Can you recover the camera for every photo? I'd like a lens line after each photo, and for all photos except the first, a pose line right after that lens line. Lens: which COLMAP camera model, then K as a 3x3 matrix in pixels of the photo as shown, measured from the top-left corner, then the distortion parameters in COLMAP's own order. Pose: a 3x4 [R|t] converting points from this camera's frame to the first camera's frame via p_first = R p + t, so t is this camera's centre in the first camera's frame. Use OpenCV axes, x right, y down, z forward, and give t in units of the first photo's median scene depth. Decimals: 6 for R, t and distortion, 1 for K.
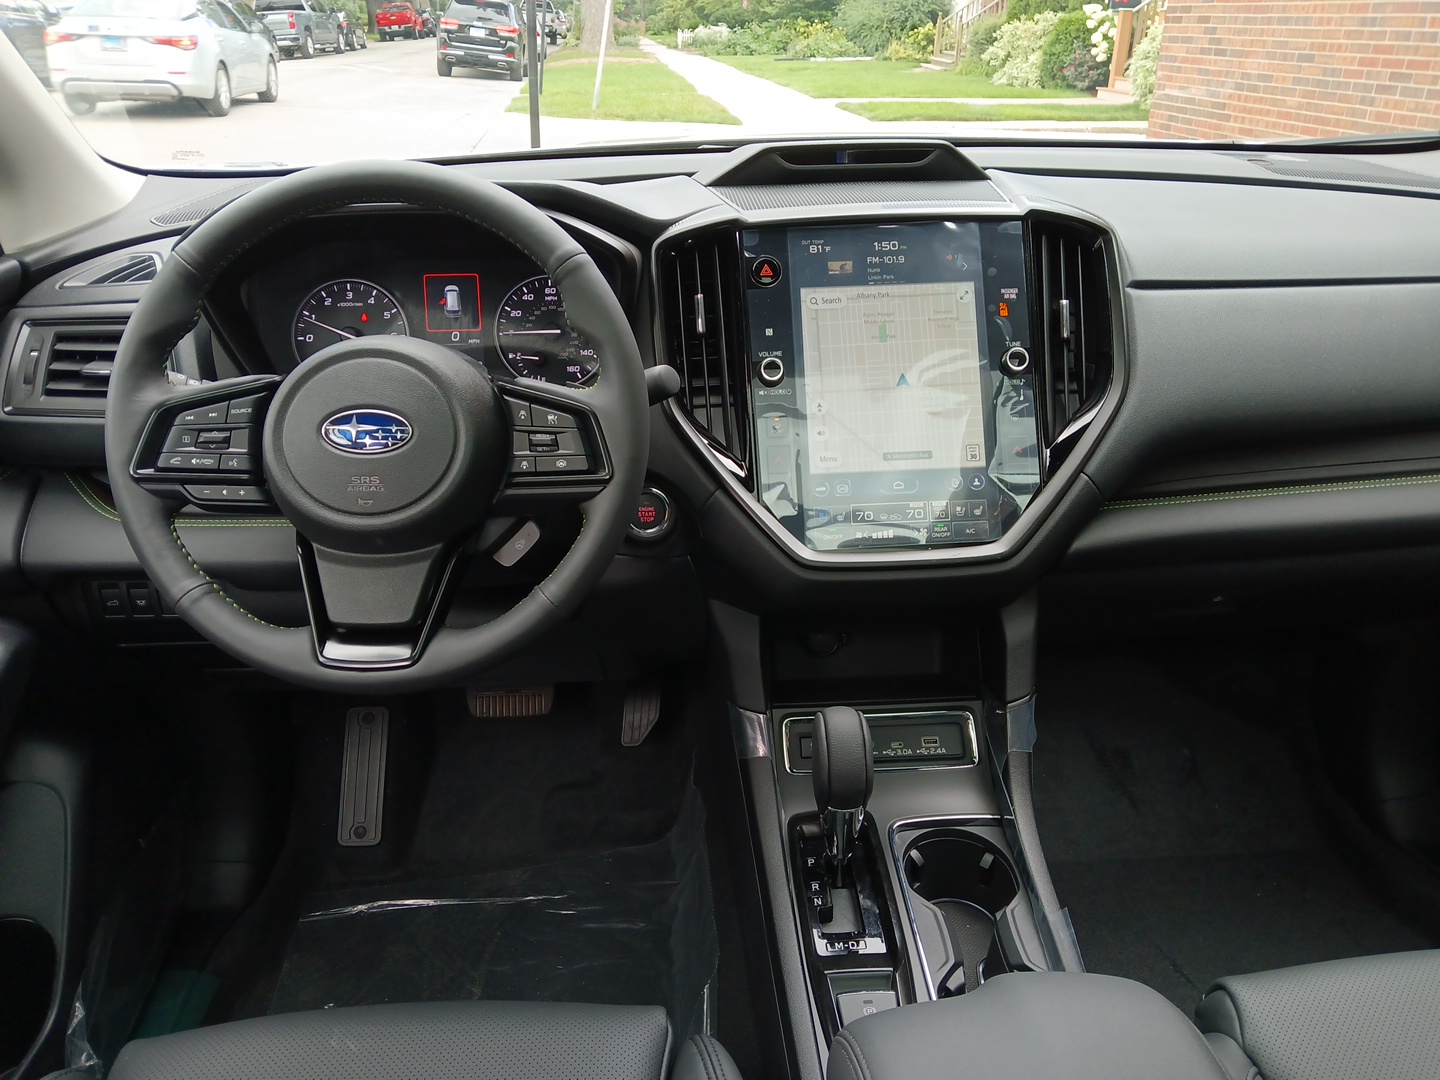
lens RADIAL K [[1080.0, 0, 720.0], [0, 1080.0, 540.0], [0, 0, 1]] dist [-0.020207, -0.006530]
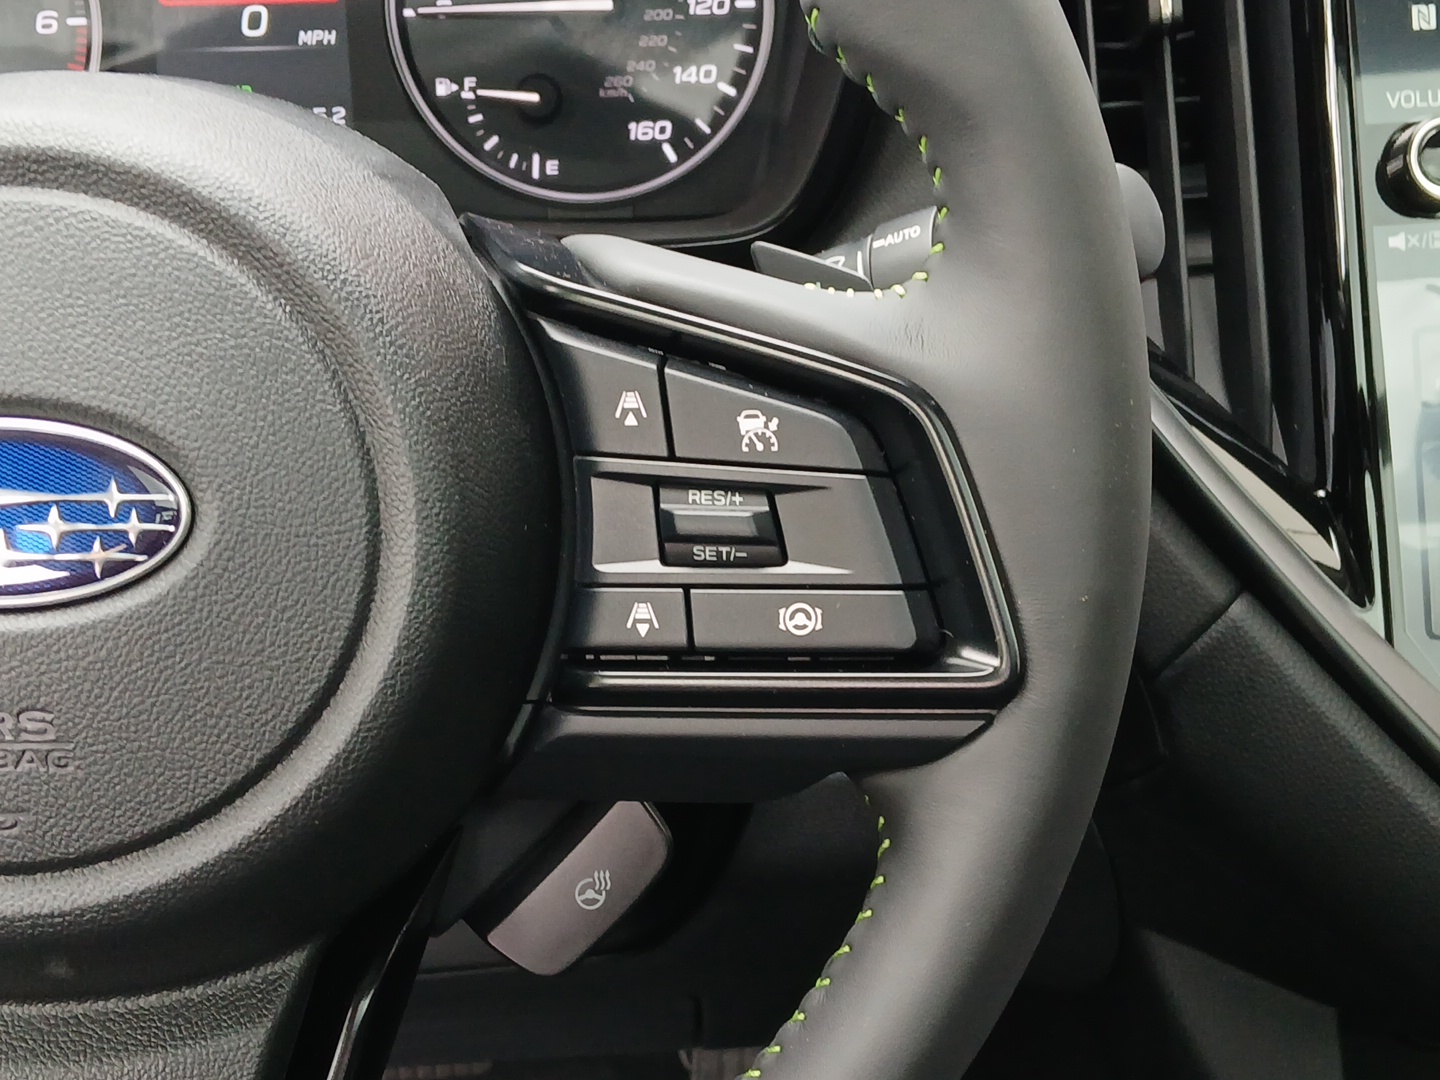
lens RADIAL K [[2357.2, 0, 720.0], [0, 2357.2, 540.0], [0, 0, 1]] dist [0.131956, -0.285527]
pose [[0.999975, -0.004080, 0.005784, -0.167057], [0.003690, 0.997815, 0.065962, -0.122952], [-0.006041, -0.065939, 0.997805, 0.468292]]
